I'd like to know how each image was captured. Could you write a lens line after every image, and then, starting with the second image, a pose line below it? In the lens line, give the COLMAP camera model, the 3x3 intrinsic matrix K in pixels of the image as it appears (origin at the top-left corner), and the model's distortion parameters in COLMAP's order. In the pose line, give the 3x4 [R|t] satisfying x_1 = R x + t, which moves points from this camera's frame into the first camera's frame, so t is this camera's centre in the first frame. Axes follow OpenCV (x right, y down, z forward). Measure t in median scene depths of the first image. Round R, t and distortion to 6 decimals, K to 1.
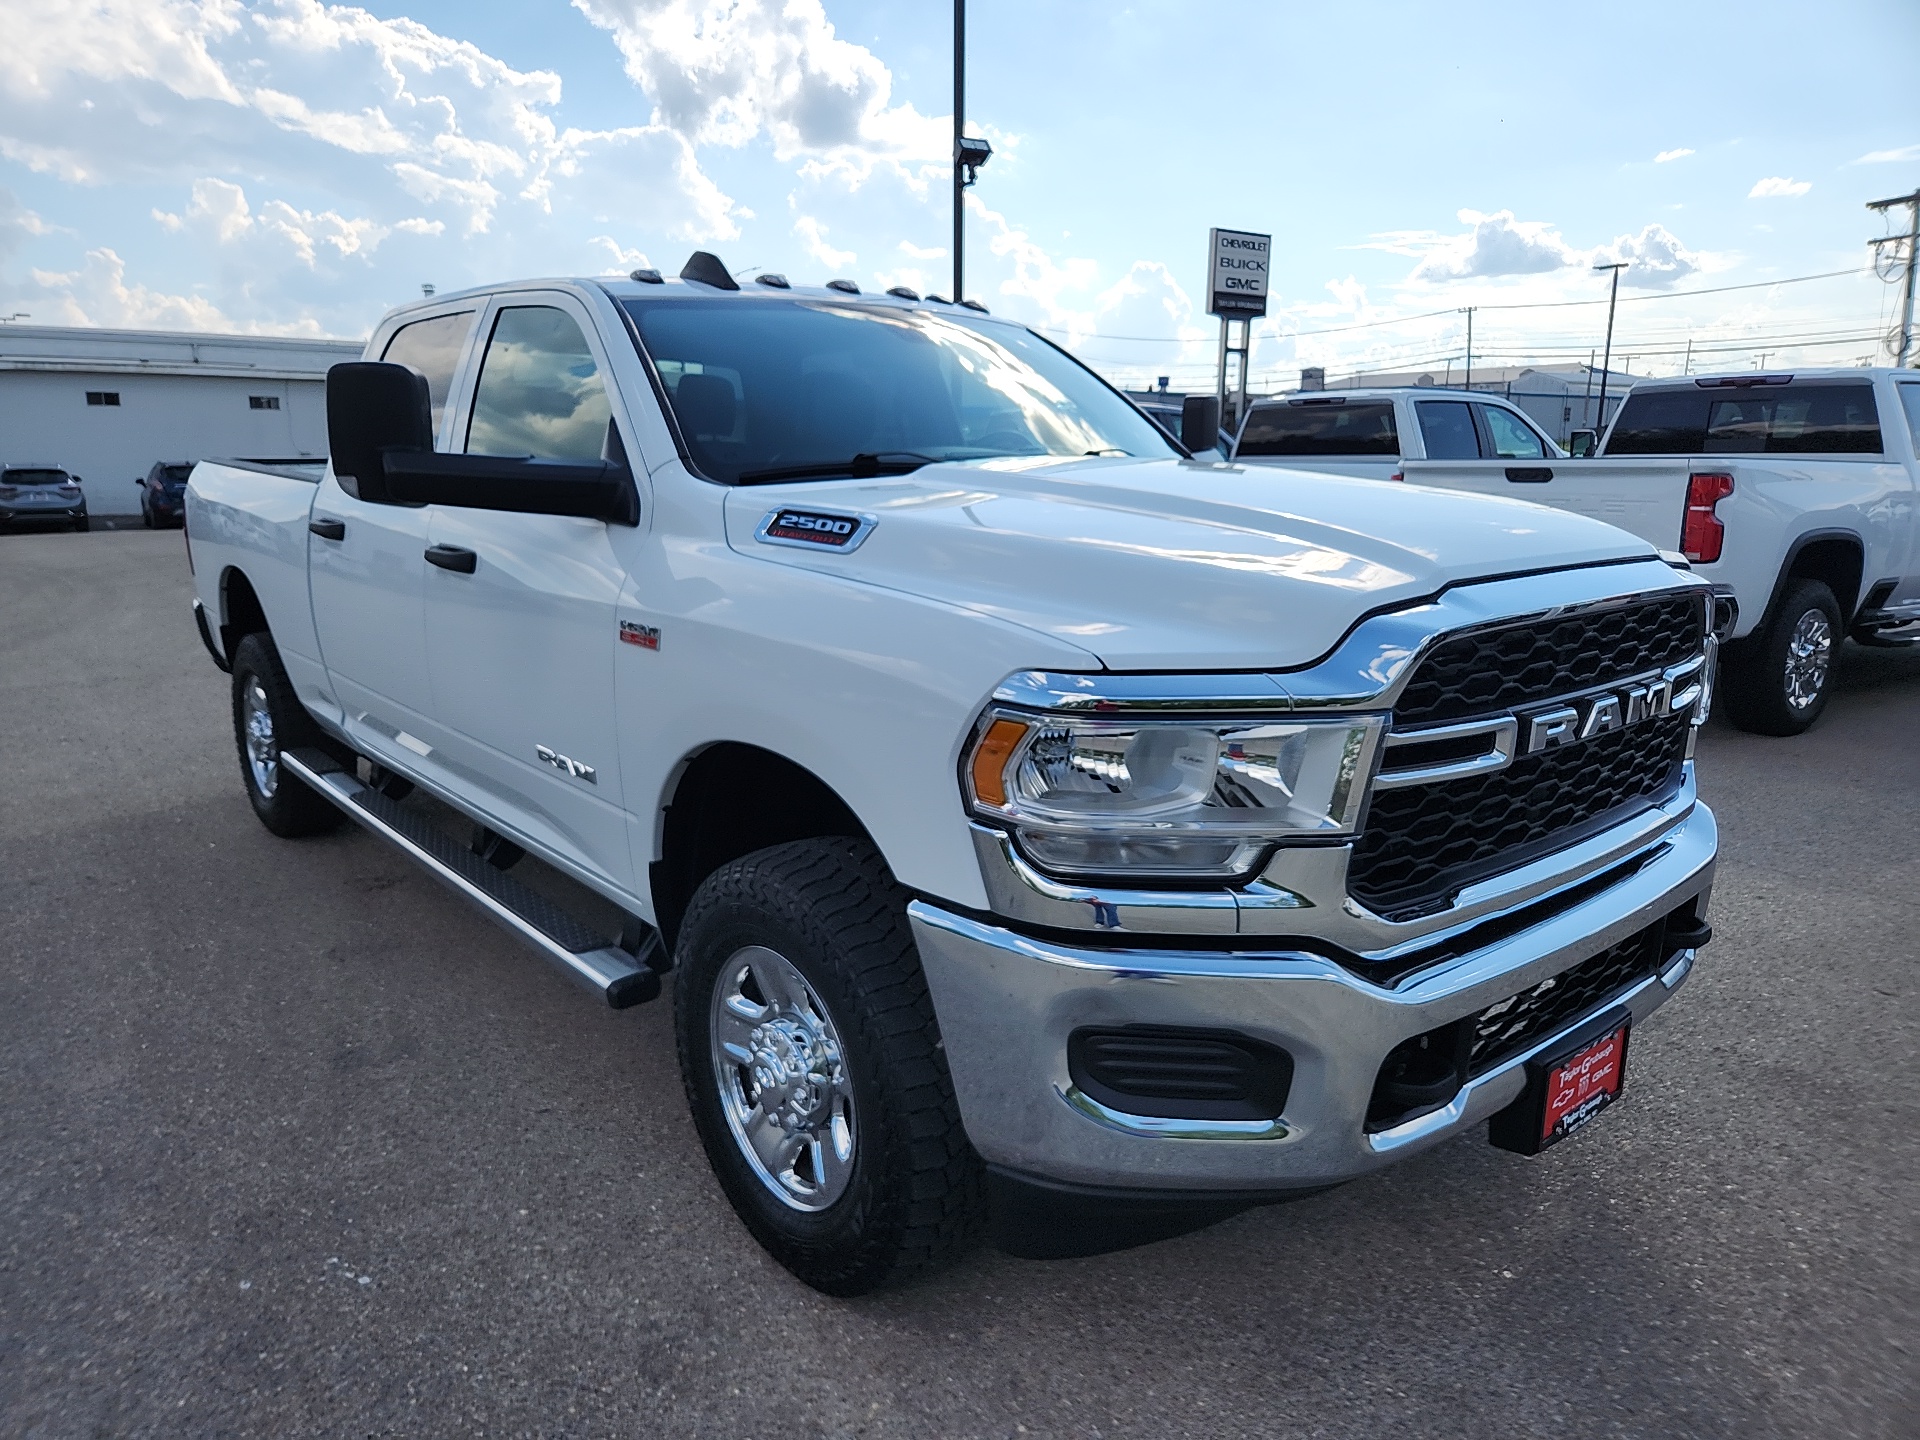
lens RADIAL K [[1266.2, 0, 955.9], [0, 1266.2, 725.8], [0, 0, 1]] dist [0.042145, -0.017317]
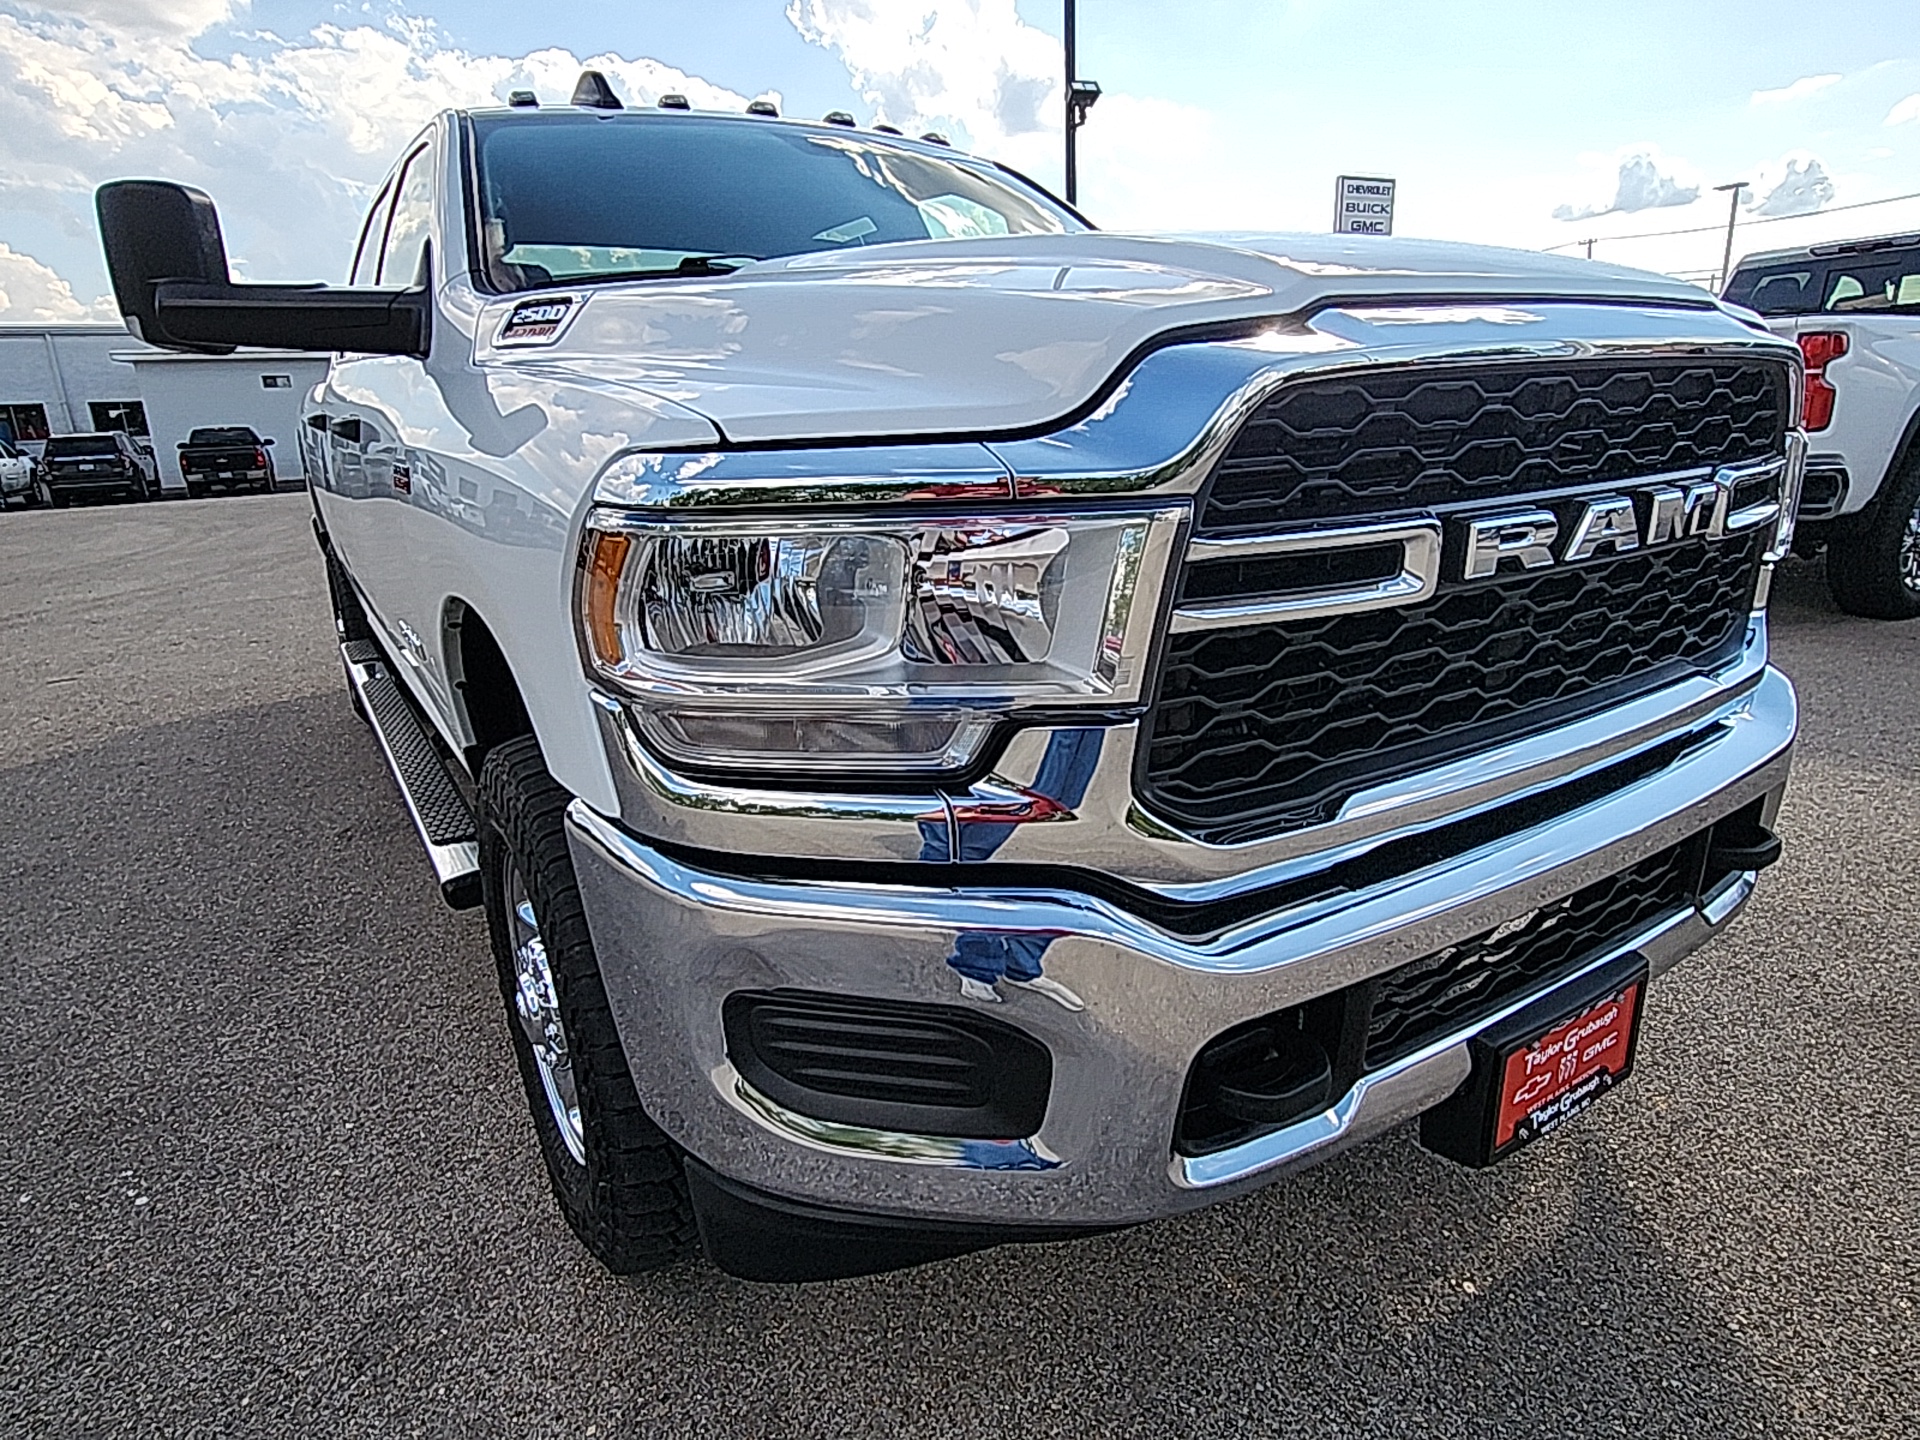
lens RADIAL K [[1055.4, 0, 969.5], [0, 1055.4, 701.6], [0, 0, 1]] dist [0.005487, 0.002768]
pose [[0.989729, -0.001992, -0.142943, 0.245506], [0.010839, 0.998070, 0.061140, 0.041697], [0.142545, -0.062061, 0.987841, 0.387834]]
